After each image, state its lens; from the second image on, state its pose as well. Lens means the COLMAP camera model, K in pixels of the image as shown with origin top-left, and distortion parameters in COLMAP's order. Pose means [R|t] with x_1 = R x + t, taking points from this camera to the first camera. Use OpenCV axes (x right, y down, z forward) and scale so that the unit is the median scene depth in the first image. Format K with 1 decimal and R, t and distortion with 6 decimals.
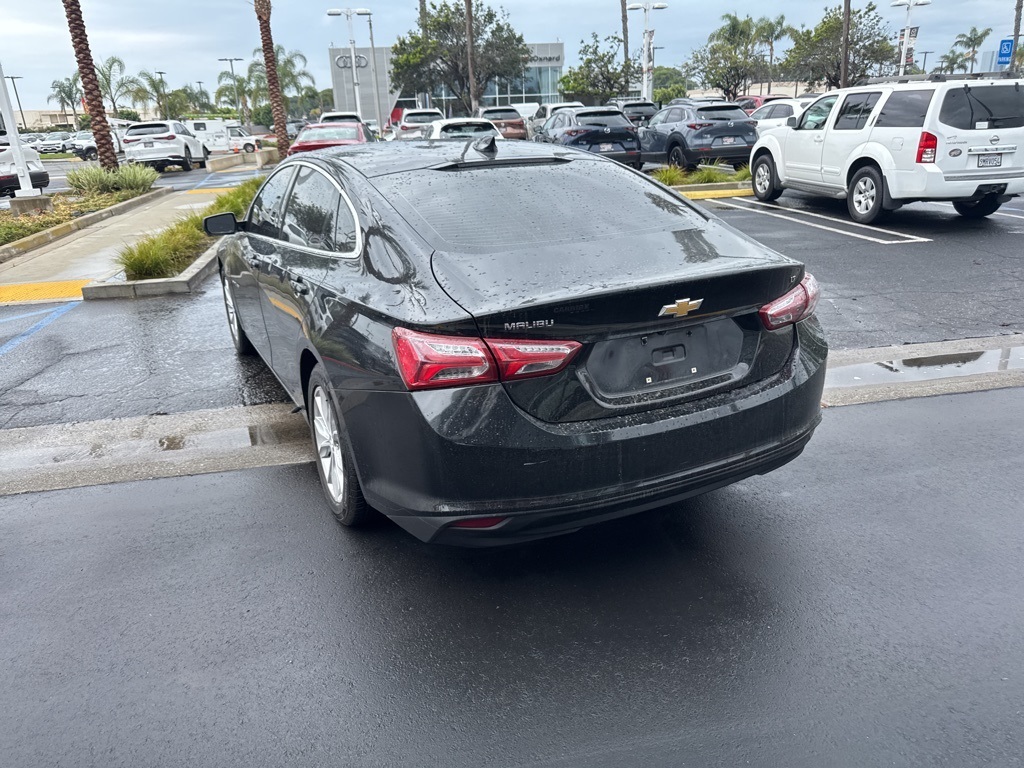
lens RADIAL K [[727.8, 0, 507.5], [0, 727.8, 388.0], [0, 0, 1]] dist [0.002710, -0.004576]
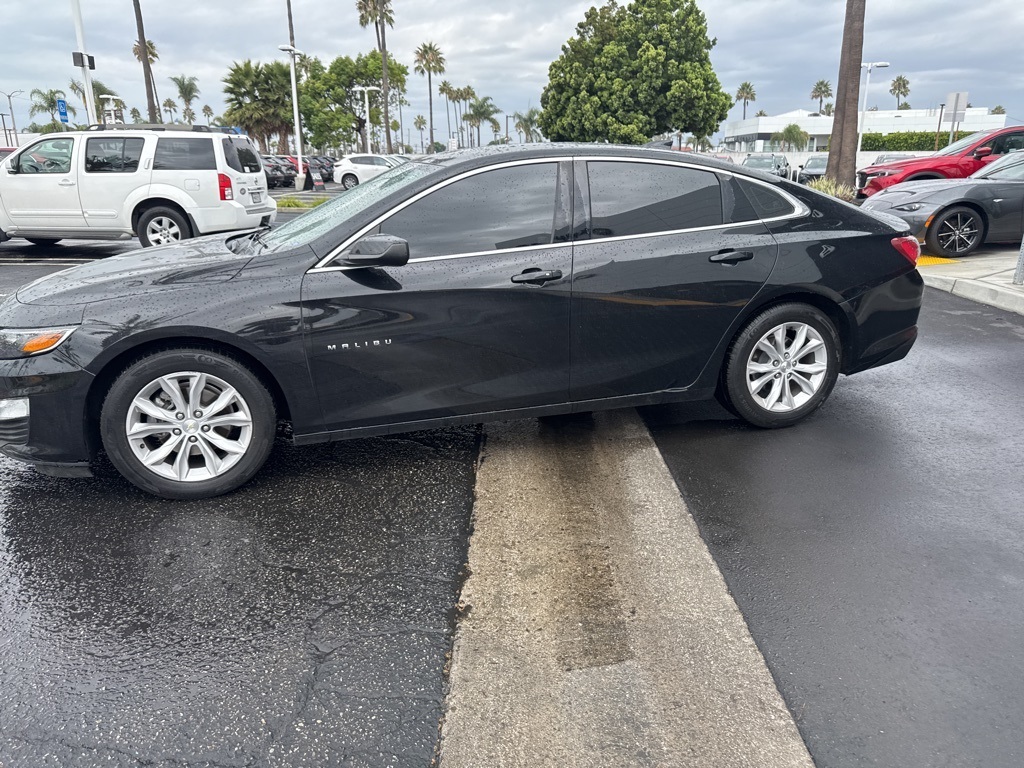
lens RADIAL K [[725.1, 0, 507.2], [0, 725.1, 383.1], [0, 0, 1]] dist [0.016875, -0.023251]
pose [[0.188260, -0.247865, 0.950327, -0.283550], [0.333116, 0.926384, 0.175630, -0.051950], [-0.923900, 0.283505, 0.256969, 0.206006]]
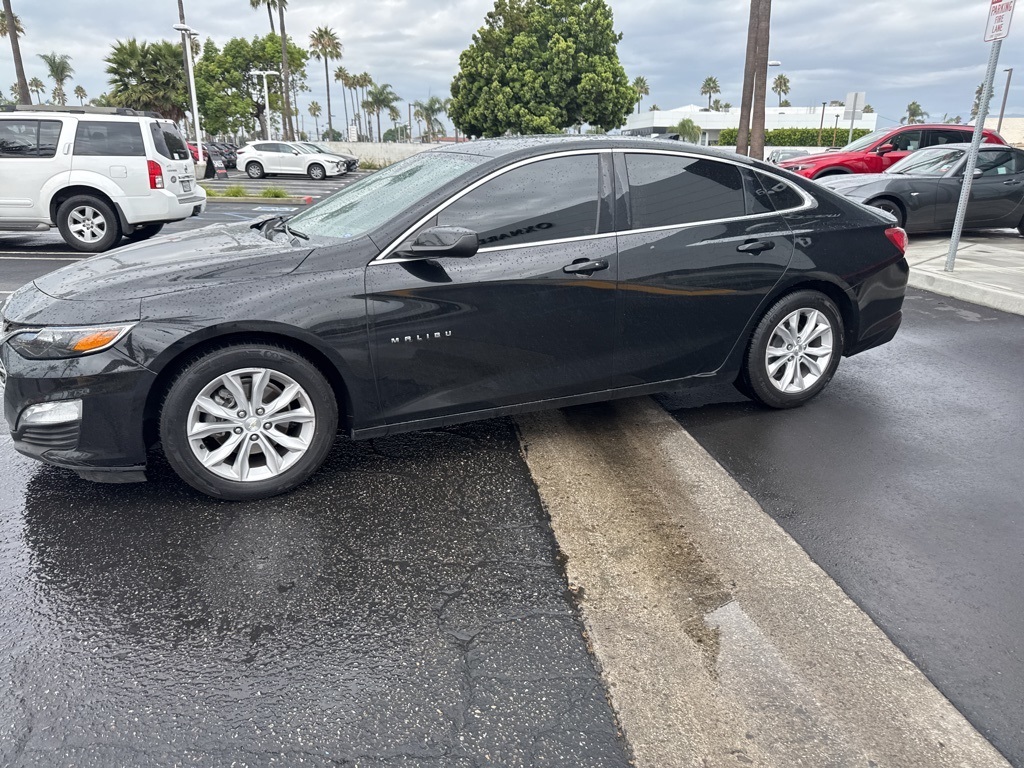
lens RADIAL K [[724.8, 0, 506.1], [0, 724.8, 387.9], [0, 0, 1]] dist [0.017973, -0.021715]
pose [[0.057318, -0.268537, 0.961563, -0.291508], [0.331478, 0.913627, 0.235391, -0.065779], [-0.941720, 0.305245, 0.141381, 0.244490]]
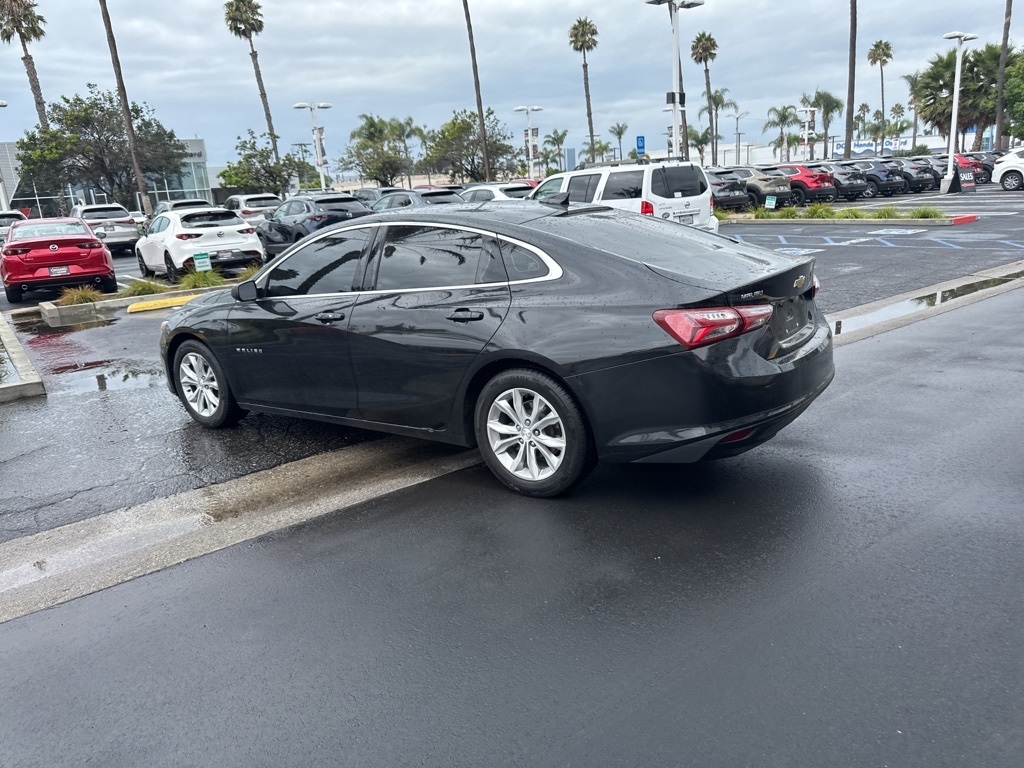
lens RADIAL K [[724.8, 0, 506.1], [0, 724.8, 387.9], [0, 0, 1]] dist [0.017973, -0.021715]
pose [[0.892123, -0.141126, 0.429186, -0.142868], [0.189458, 0.979259, -0.071812, 0.014777], [-0.410150, 0.145378, 0.900357, -0.017511]]
